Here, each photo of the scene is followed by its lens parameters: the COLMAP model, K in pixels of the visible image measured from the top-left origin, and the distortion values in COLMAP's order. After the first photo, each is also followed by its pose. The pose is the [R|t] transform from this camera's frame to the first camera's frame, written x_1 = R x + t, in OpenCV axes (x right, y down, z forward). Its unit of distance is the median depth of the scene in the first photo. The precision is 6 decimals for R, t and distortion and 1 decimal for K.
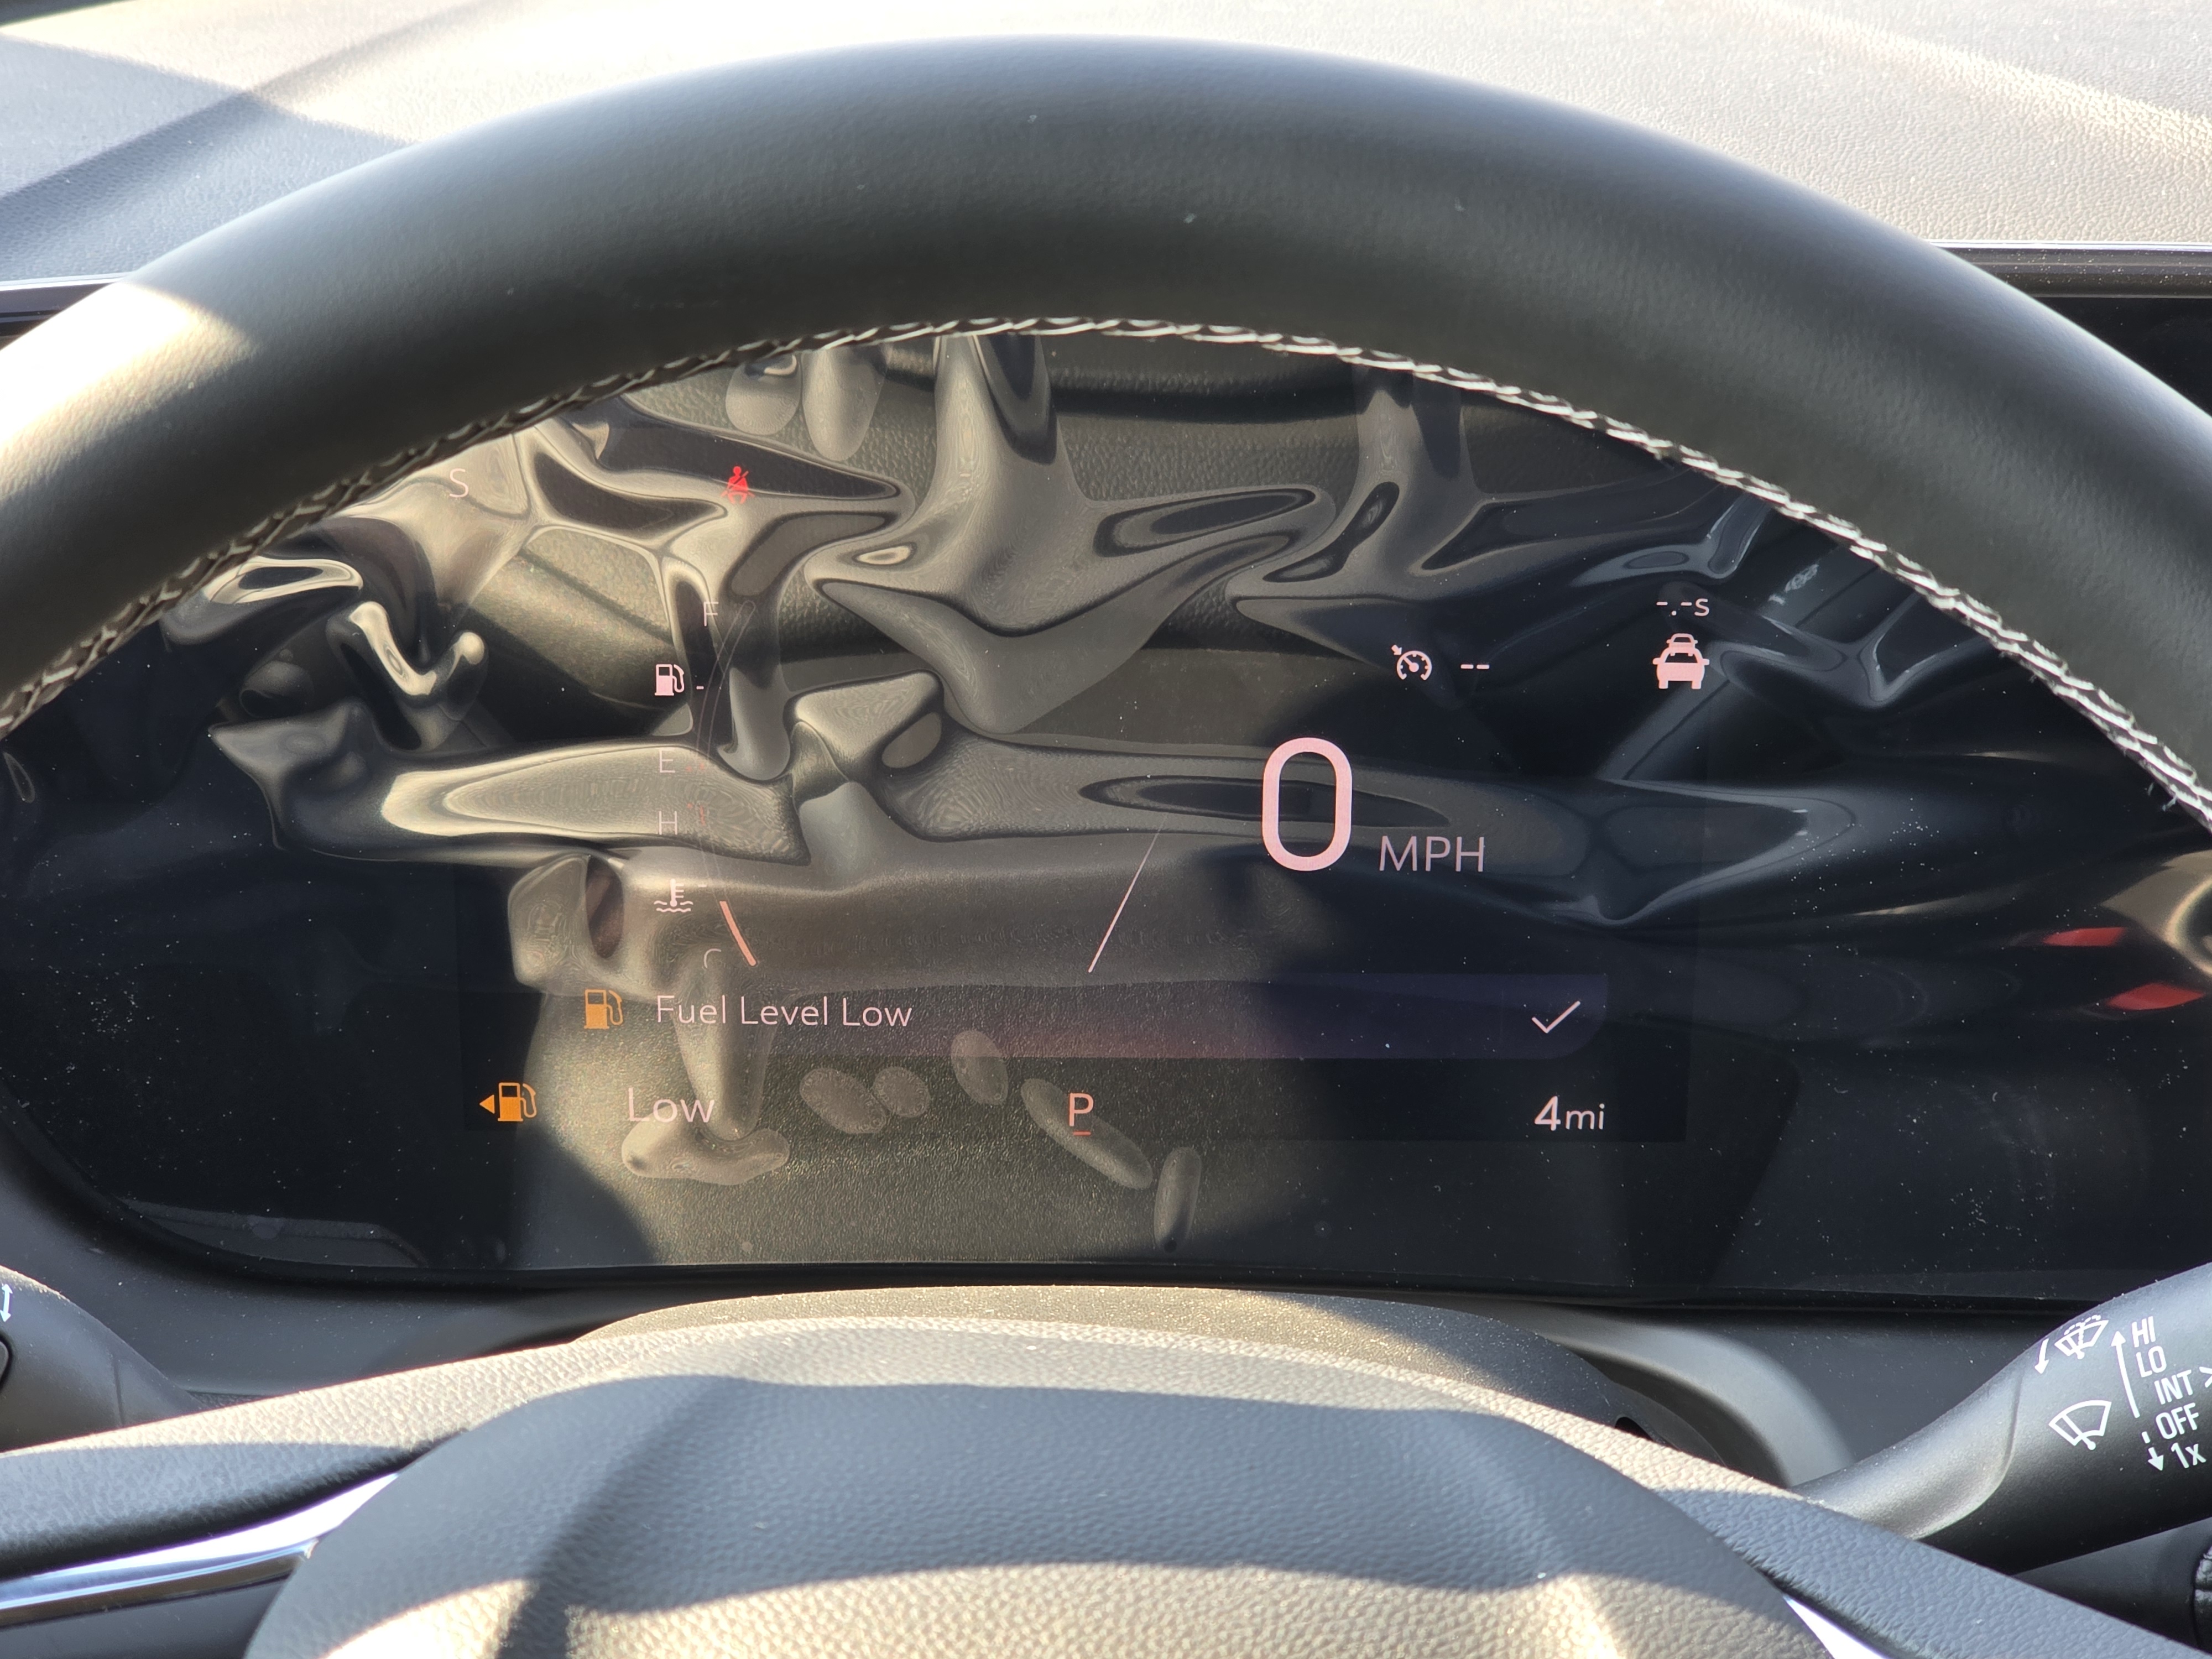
lens RADIAL K [[5013.7, 0, 1002.8], [0, 5013.7, 895.9], [0, 0, 1]] dist [-0.127005, 0.000000]
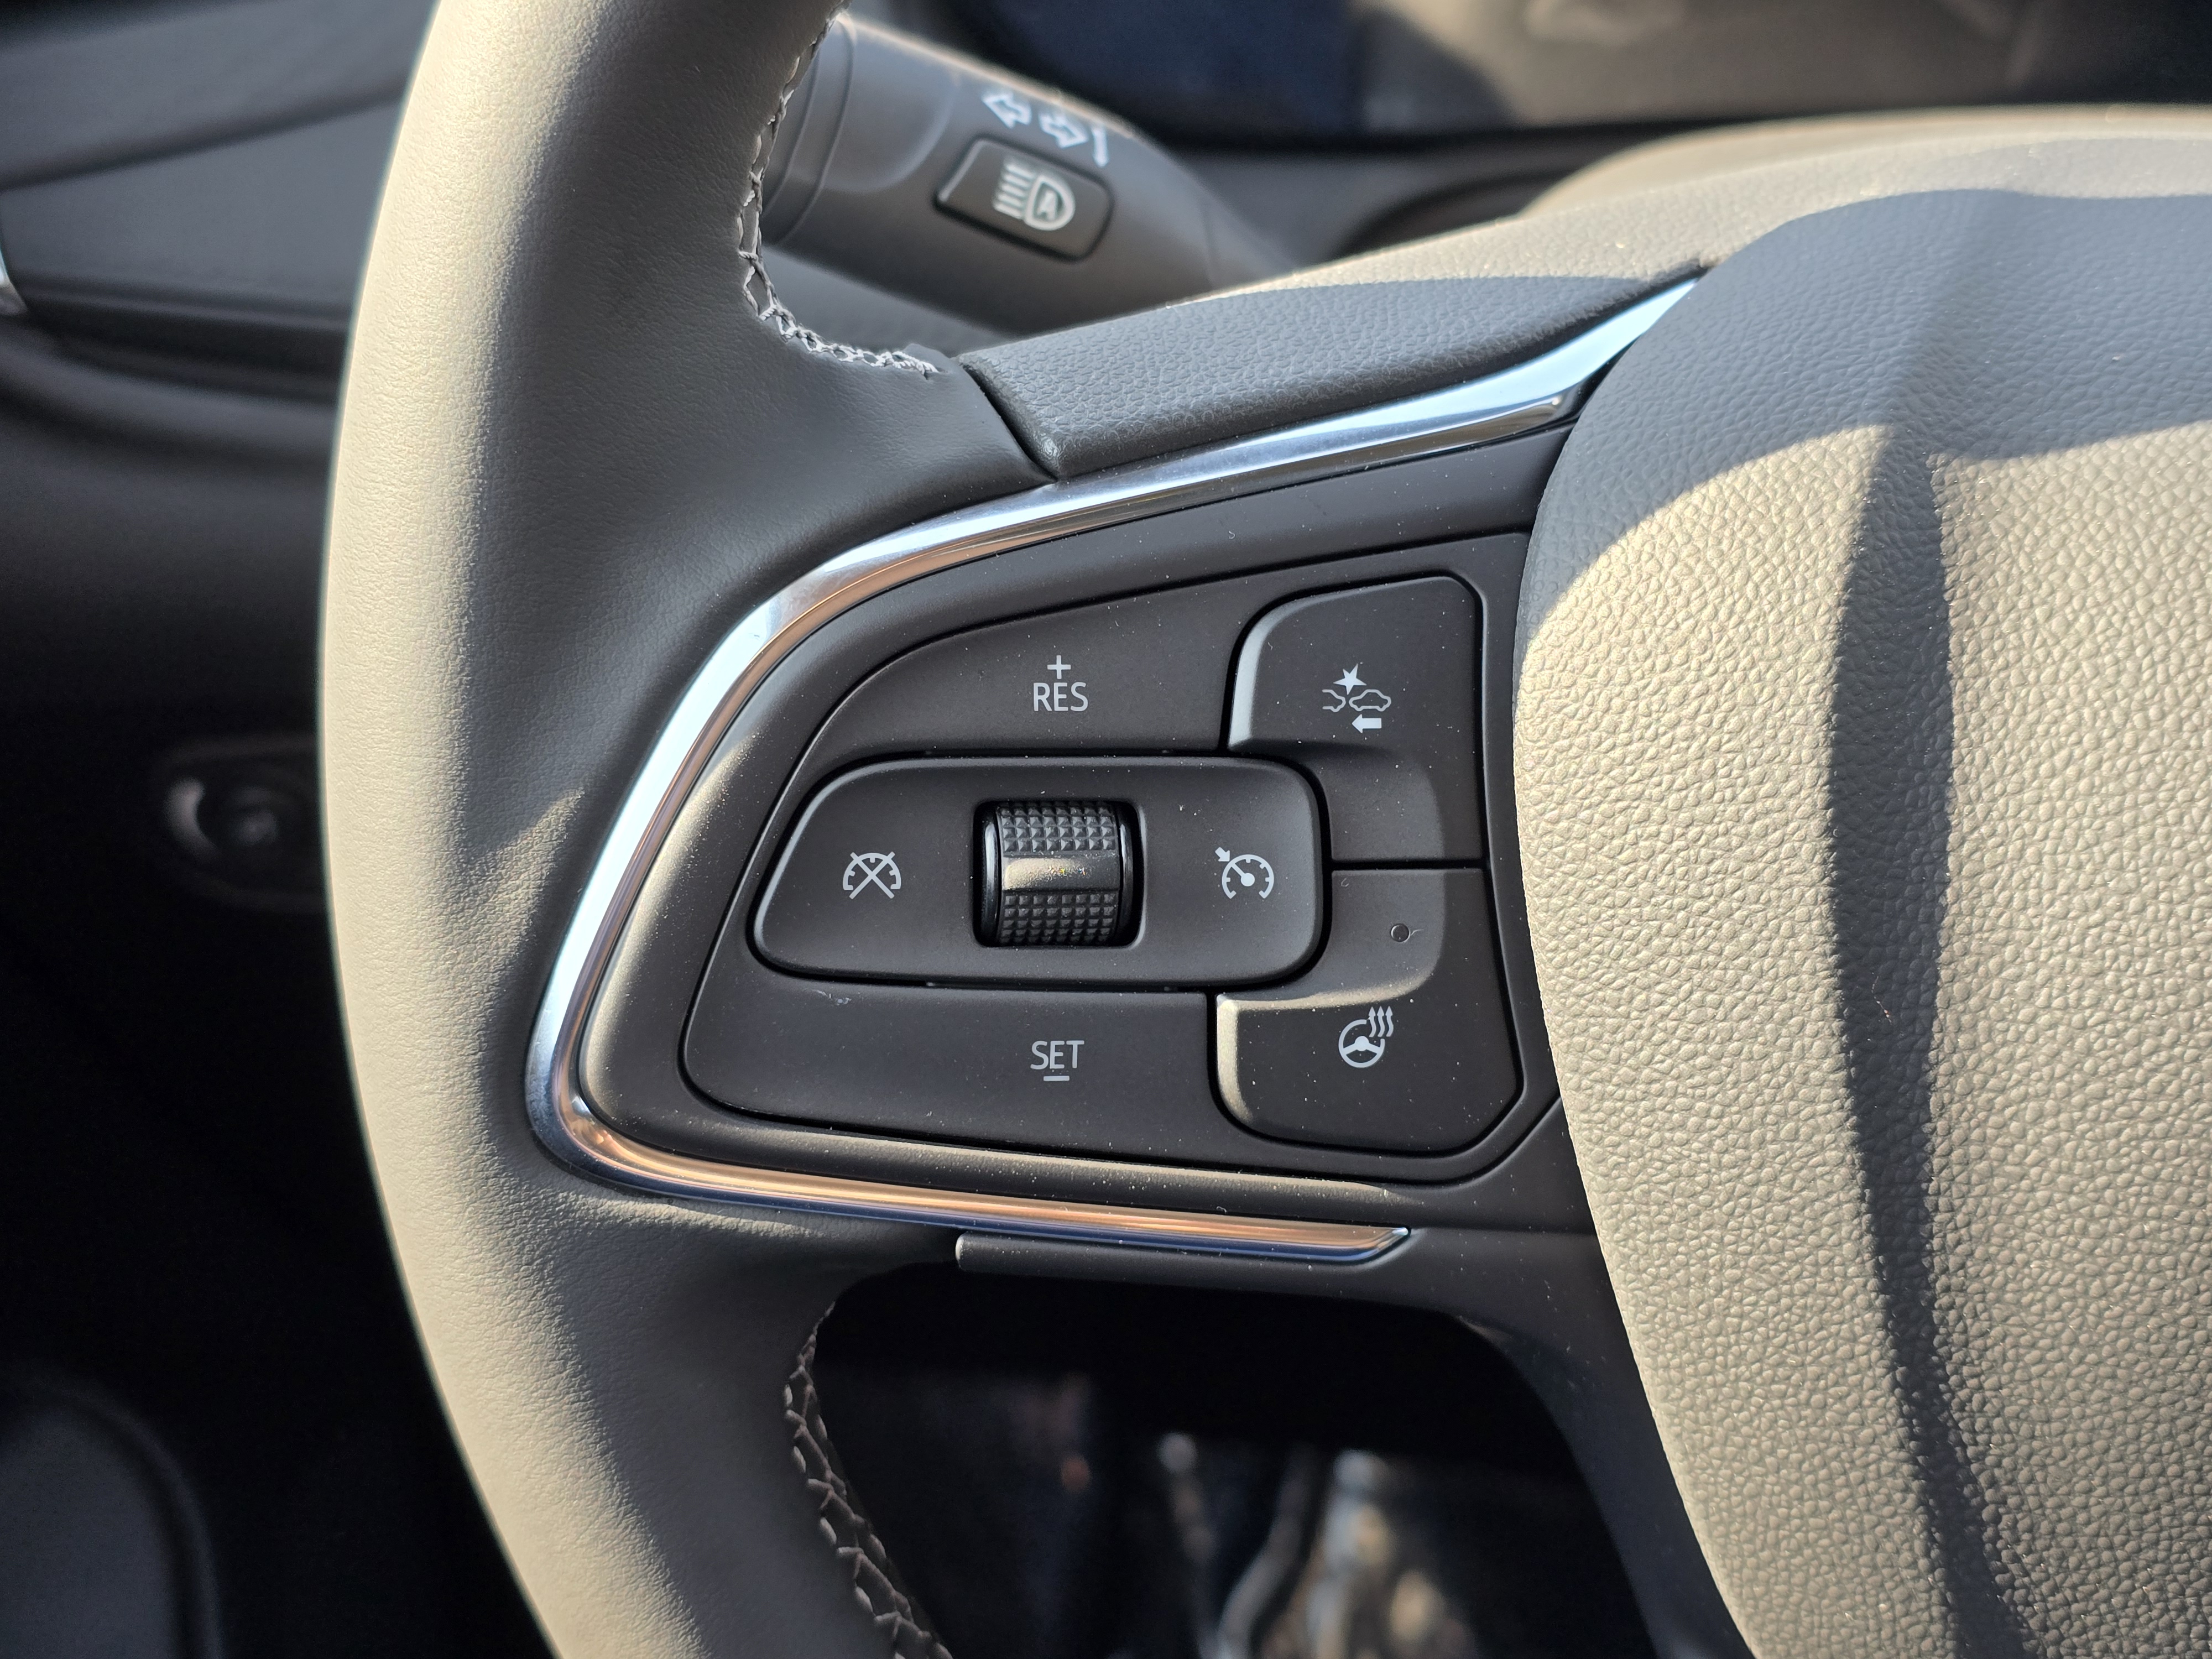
lens RADIAL K [[3091.1, 0, 1095.7], [0, 3091.1, 817.4], [0, 0, 1]] dist [0.012684, 0.000000]
pose [[0.998394, -0.010502, -0.055669, -0.139834], [0.025278, 0.962002, 0.271869, 0.035824], [0.050698, -0.272839, 0.960723, 0.312564]]
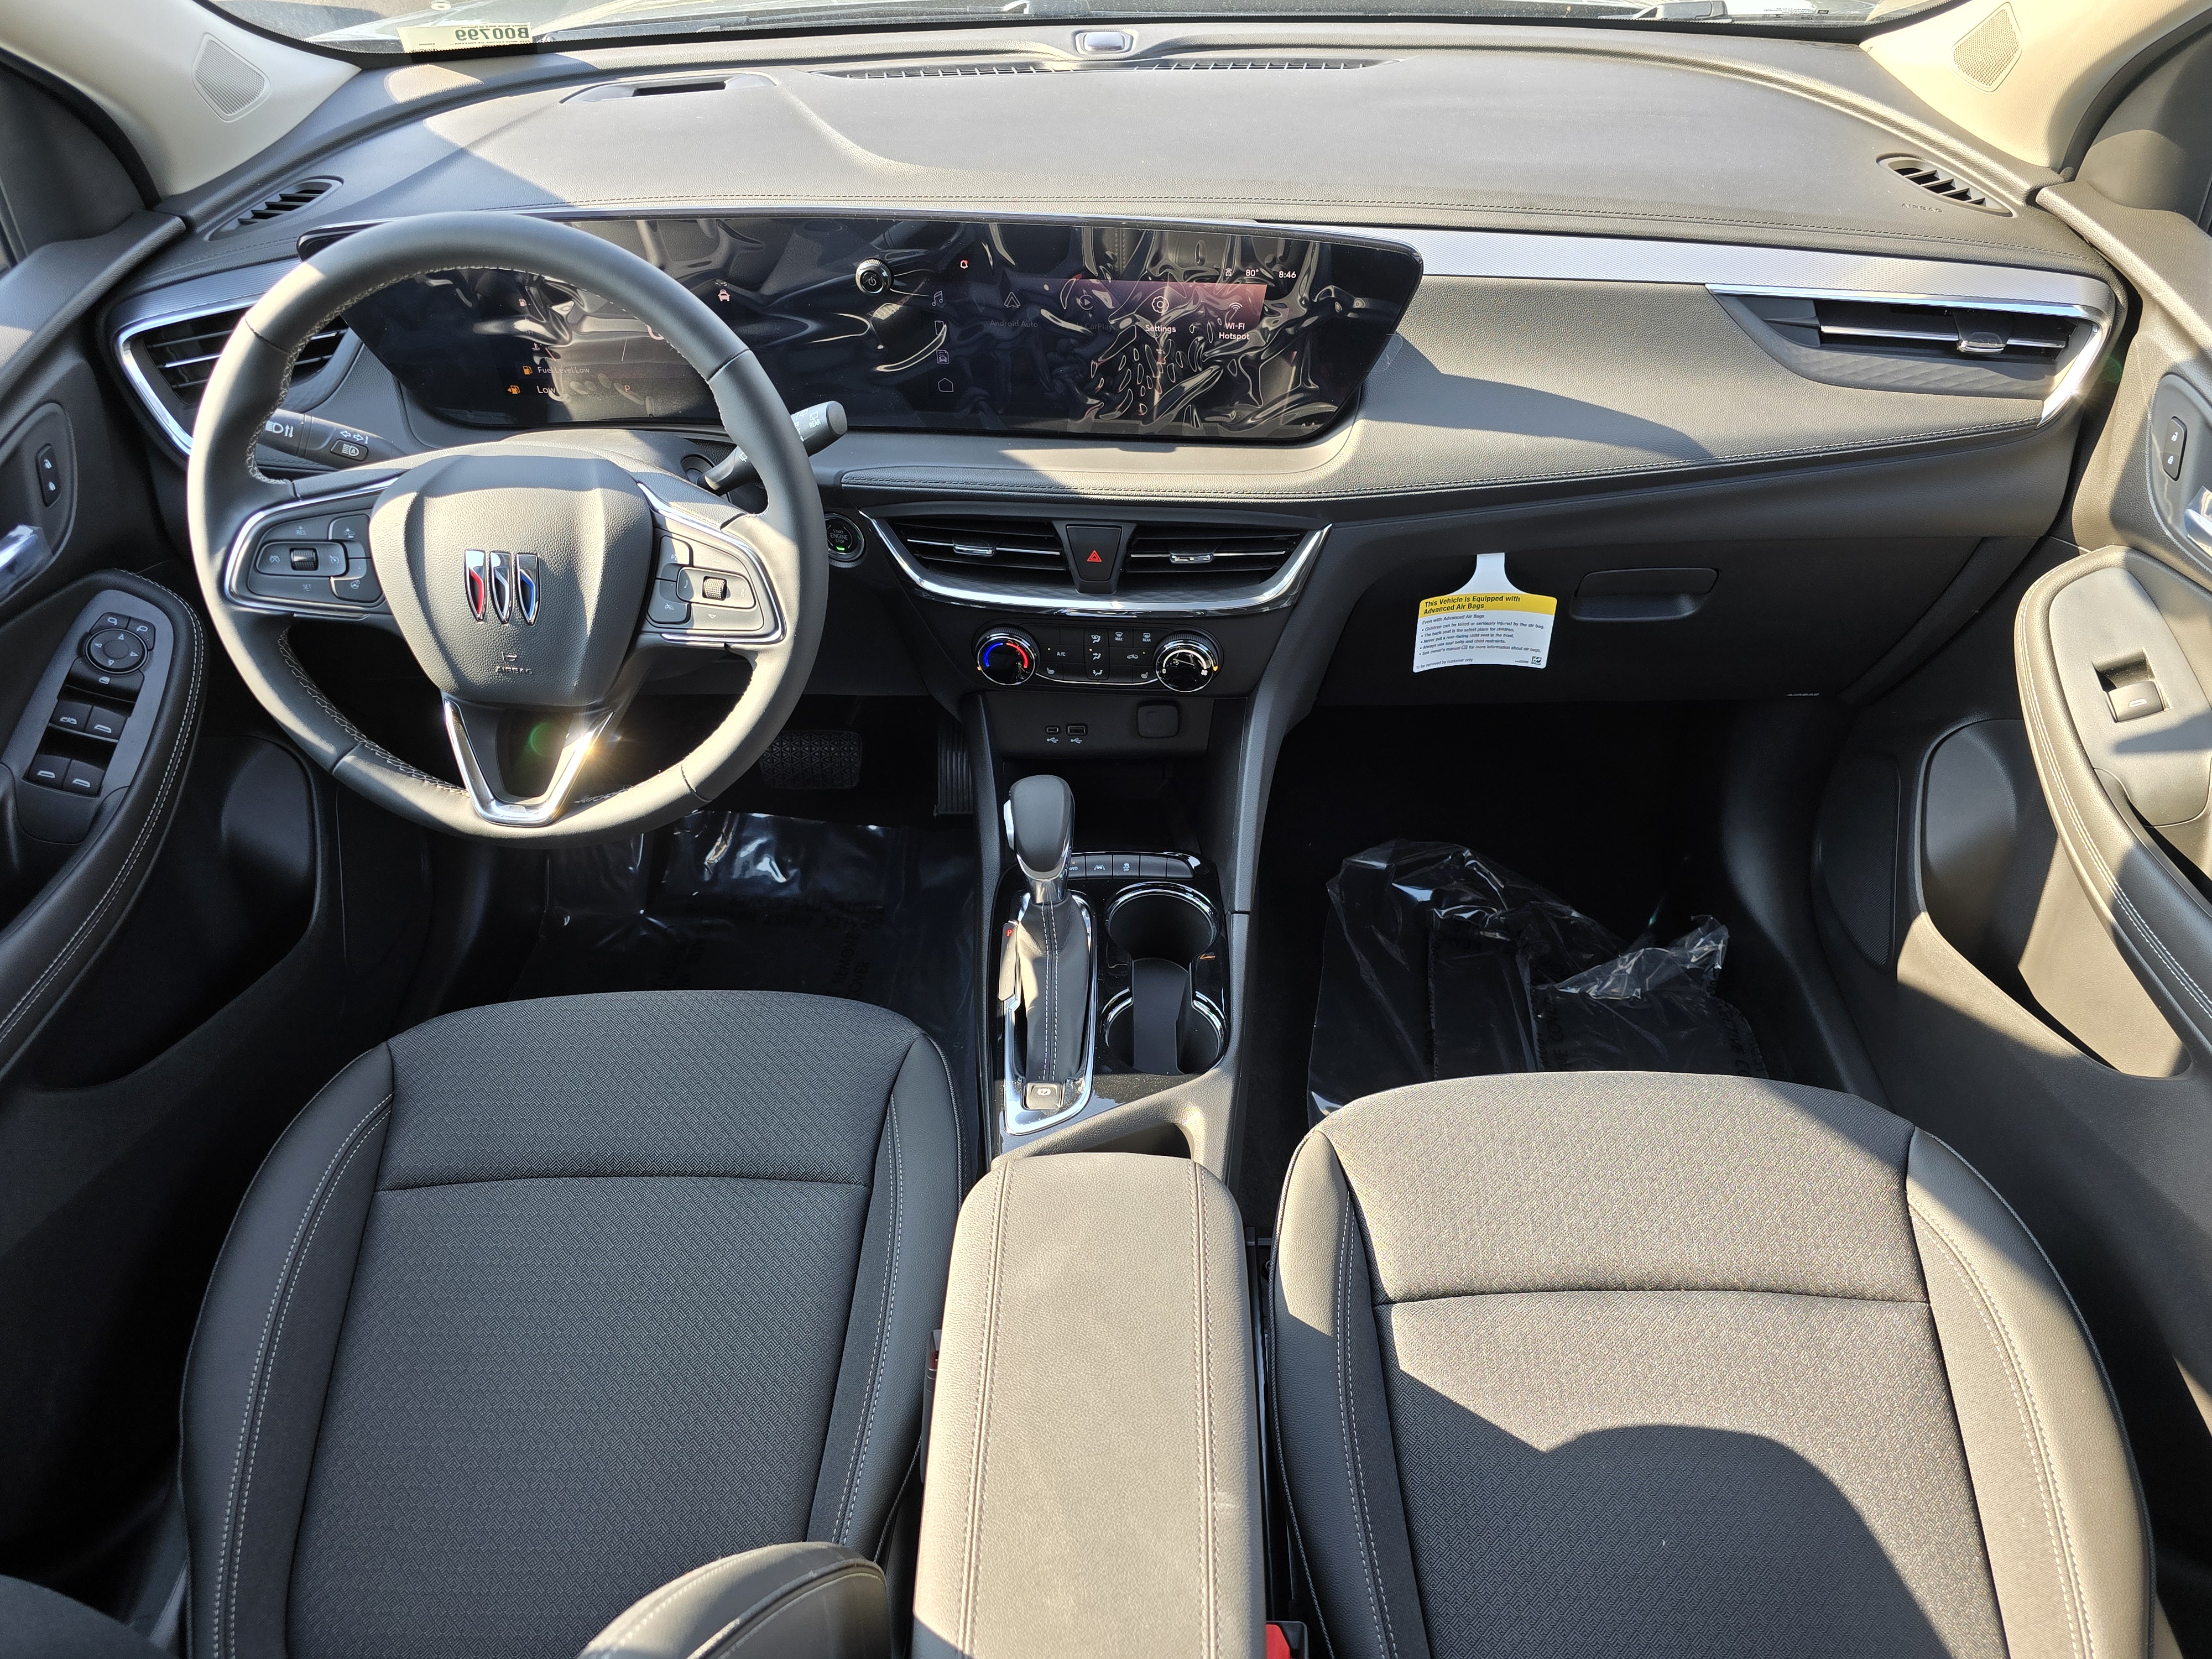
lens RADIAL K [[1482.4, 0, 1112.8], [0, 1482.4, 834.4], [0, 0, 1]] dist [0.033159, -0.020648]
pose [[0.999766, -0.020429, -0.007158, 0.519113], [0.021626, 0.928189, 0.371481, -0.091242], [-0.000945, -0.371548, 0.928413, -0.577061]]
